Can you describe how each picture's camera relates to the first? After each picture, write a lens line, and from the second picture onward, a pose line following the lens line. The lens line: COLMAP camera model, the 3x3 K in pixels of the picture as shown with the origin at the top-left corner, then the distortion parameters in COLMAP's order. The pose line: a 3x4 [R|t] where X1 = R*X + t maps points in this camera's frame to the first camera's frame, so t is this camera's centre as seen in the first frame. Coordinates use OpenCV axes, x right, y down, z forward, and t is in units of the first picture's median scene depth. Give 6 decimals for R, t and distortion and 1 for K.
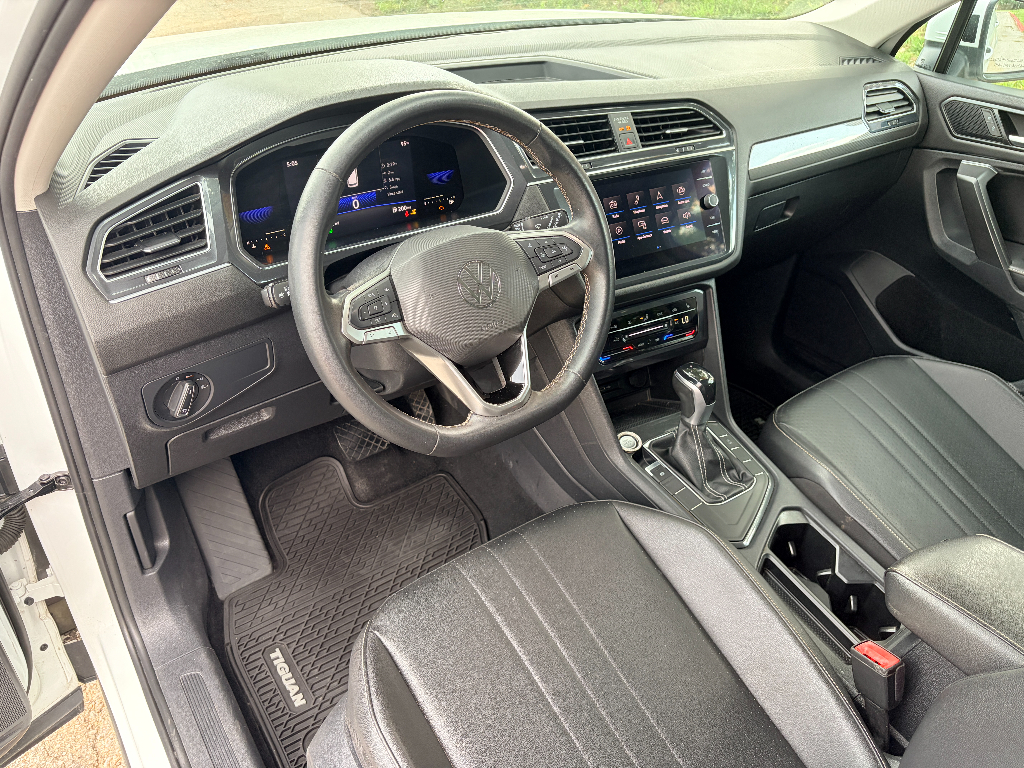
lens RADIAL K [[786.0, 0, 512.0], [0, 786.0, 384.0], [0, 0, 1]] dist [0.005346, -0.005005]
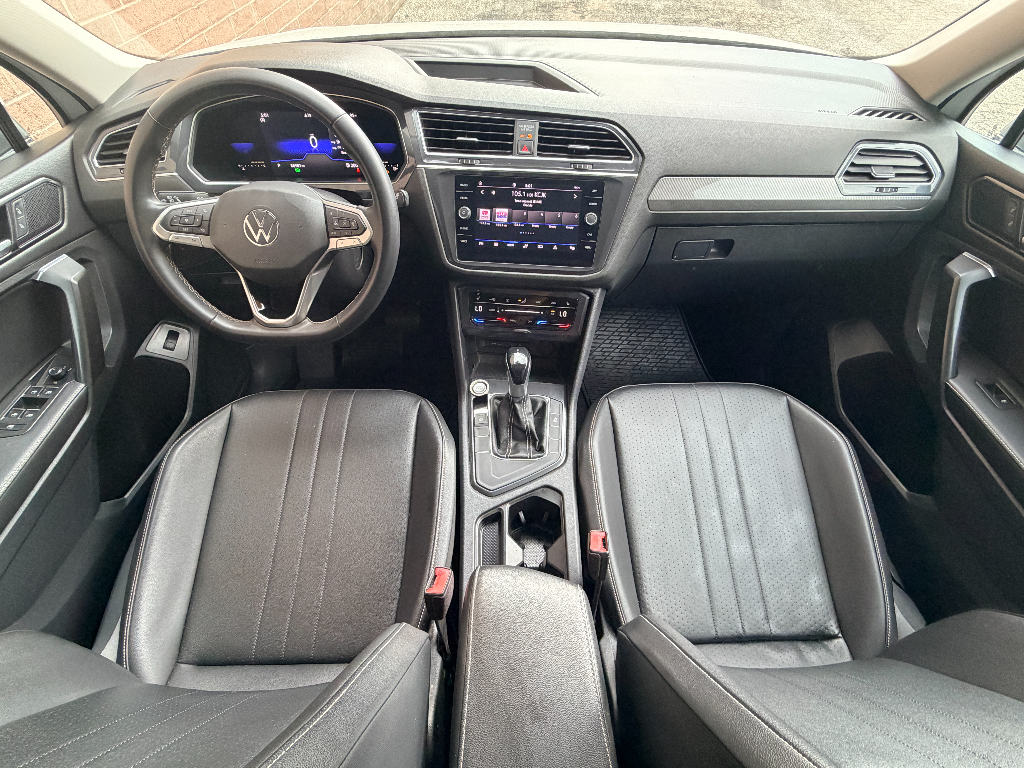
lens RADIAL K [[488.5, 0, 512.0], [0, 488.5, 384.0], [0, 0, 1]] dist [-0.002065, -0.000589]
pose [[0.824131, 0.391046, -0.409745, 0.503919], [-0.307138, 0.916365, 0.256790, -0.151785], [0.475893, -0.085780, 0.875310, 0.299537]]
